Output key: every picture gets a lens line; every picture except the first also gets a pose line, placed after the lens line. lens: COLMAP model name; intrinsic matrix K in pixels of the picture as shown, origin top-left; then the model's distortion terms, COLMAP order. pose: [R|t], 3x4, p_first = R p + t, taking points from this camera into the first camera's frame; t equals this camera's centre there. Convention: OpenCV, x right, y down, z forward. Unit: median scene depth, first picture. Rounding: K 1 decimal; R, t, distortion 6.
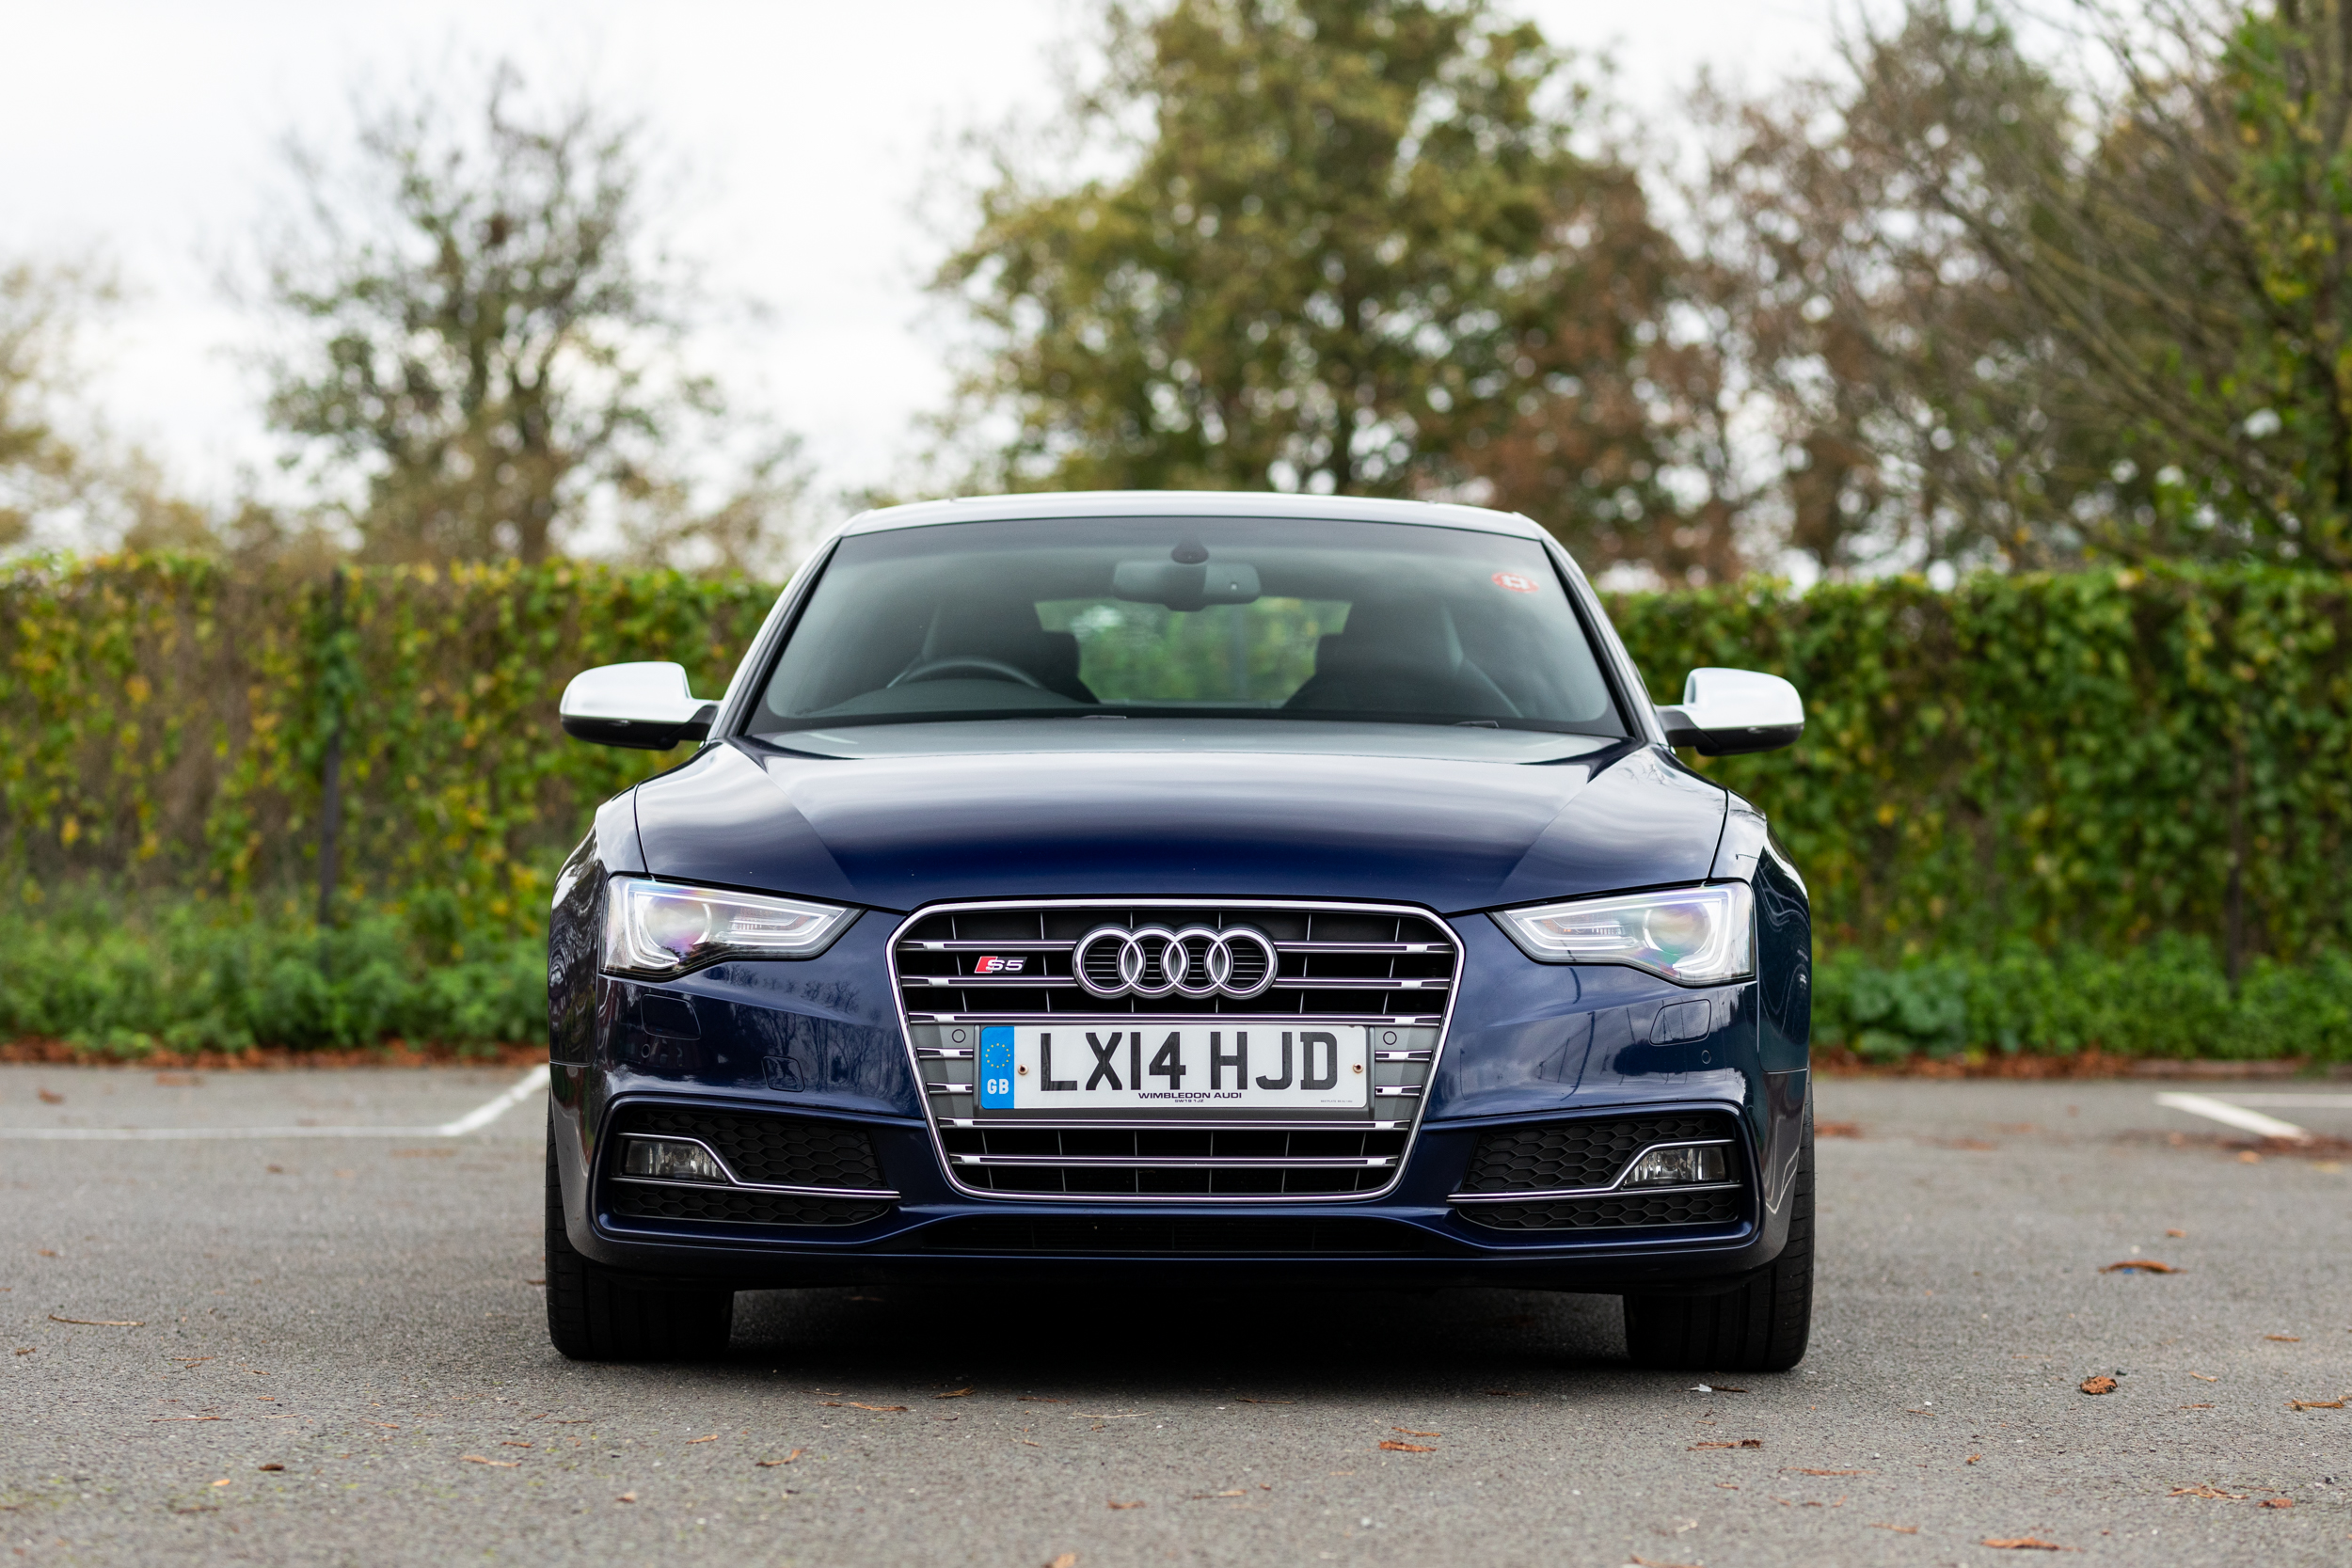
lens RADIAL K [[6451.4, 0, 1205.9], [0, 6451.4, 645.5], [0, 0, 1]] dist [0.026398, -0.250757]
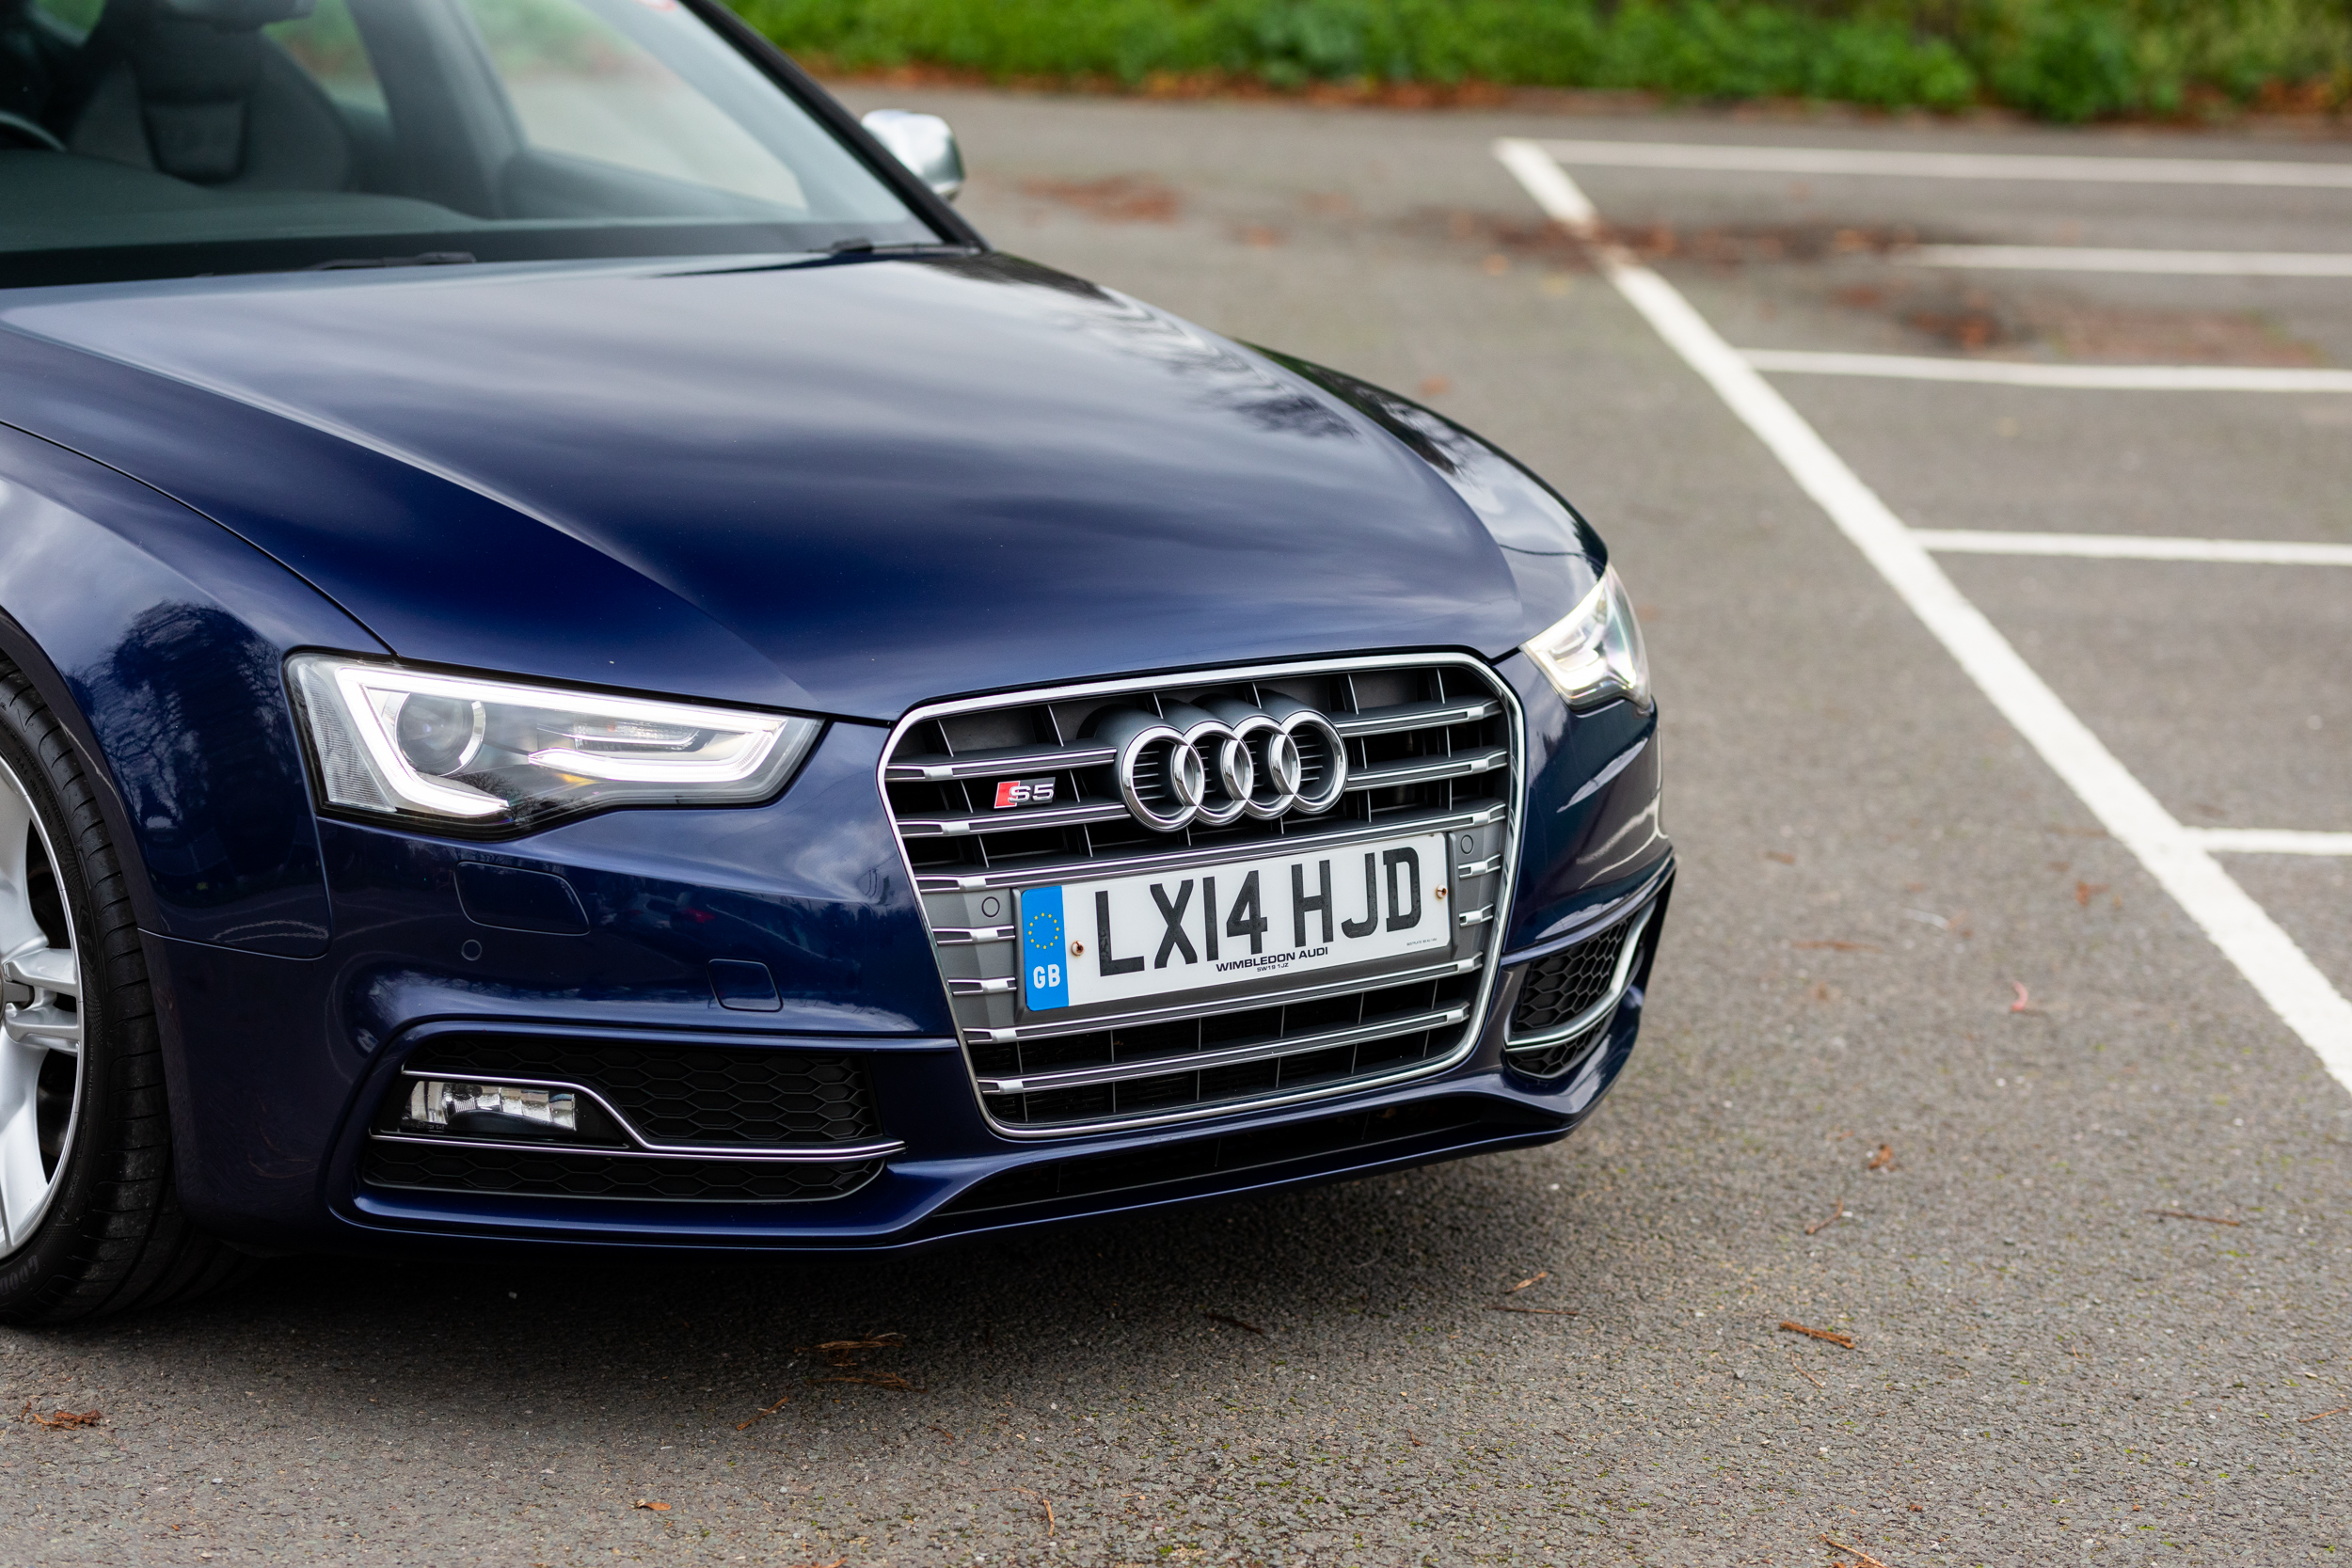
lens RADIAL K [[5637.4, 0, 1171.0], [0, 5637.4, 781.4], [0, 0, 1]] dist [-0.030730, 0.396787]
pose [[0.772754, -0.095765, 0.627439, -0.287861], [-0.059858, 0.973150, 0.222251, -0.061685], [-0.631877, -0.209302, 0.746274, 0.407480]]
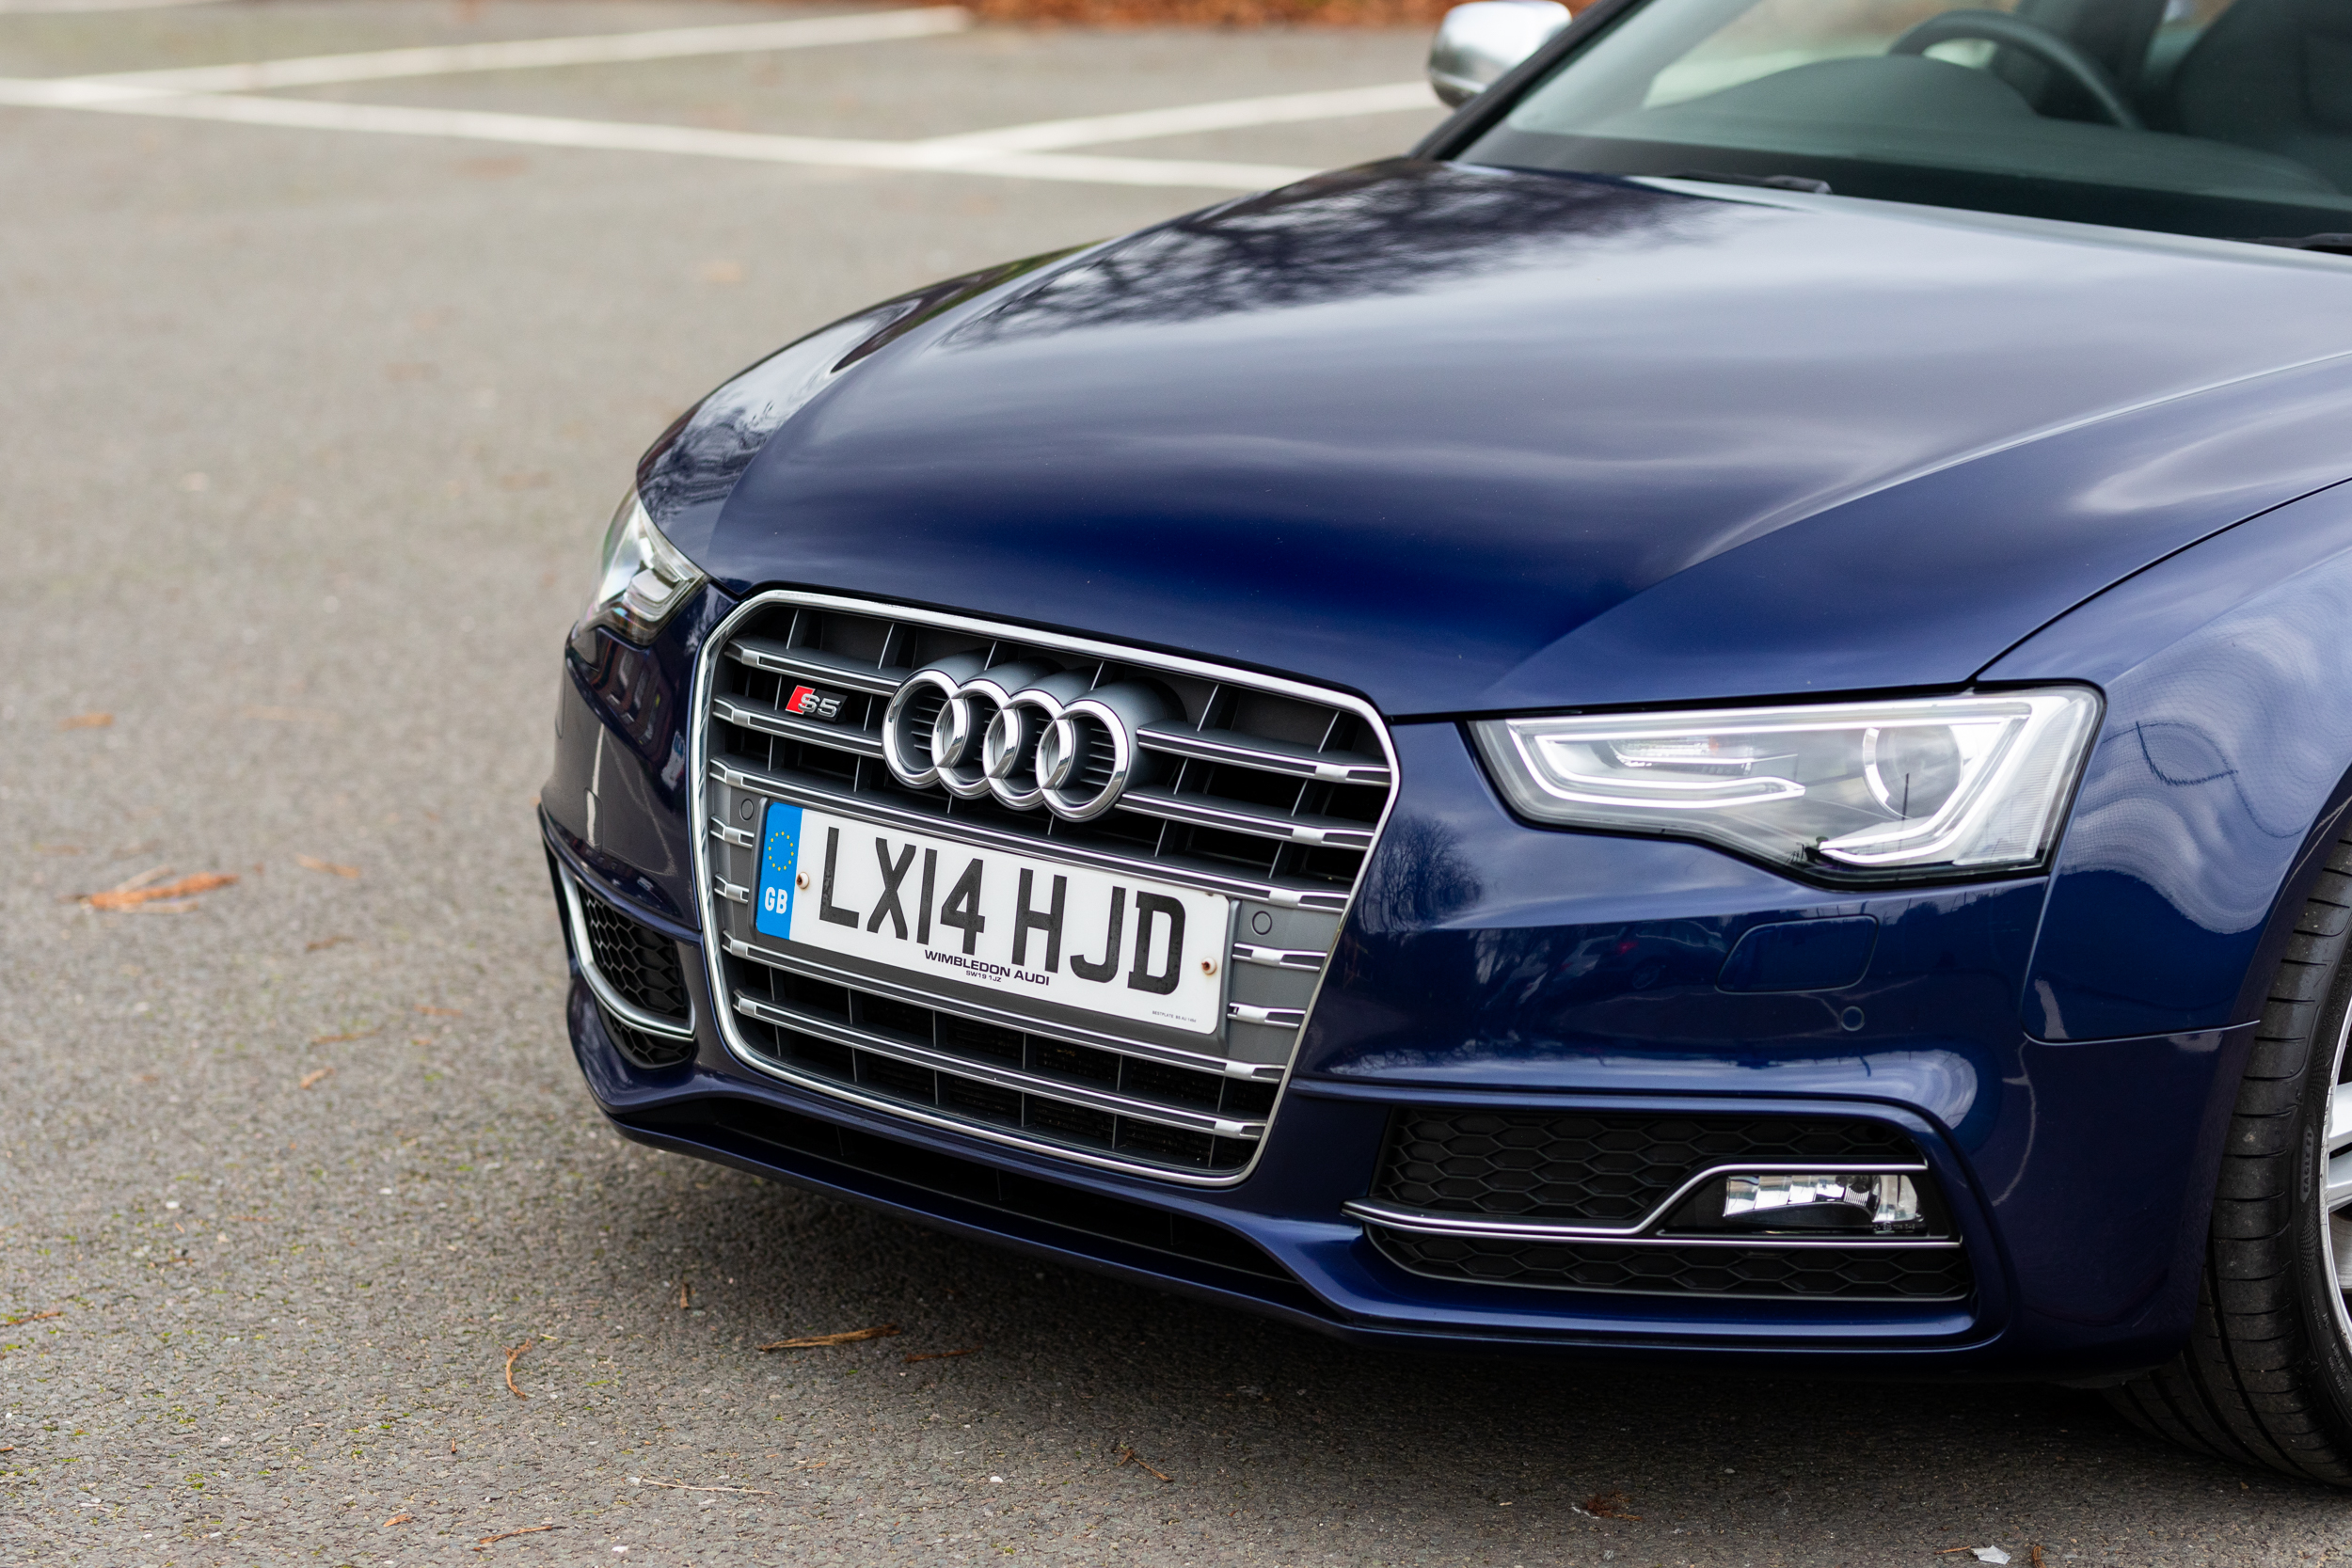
lens RADIAL K [[6135.1, 0, 1045.0], [0, 6135.1, 733.3], [0, 0, 1]] dist [-0.032511, 0.267473]
pose [[0.727517, 0.138802, -0.671902, 0.281365], [0.014251, 0.976053, 0.217065, -0.055671], [0.685941, -0.167494, 0.708117, 0.441616]]
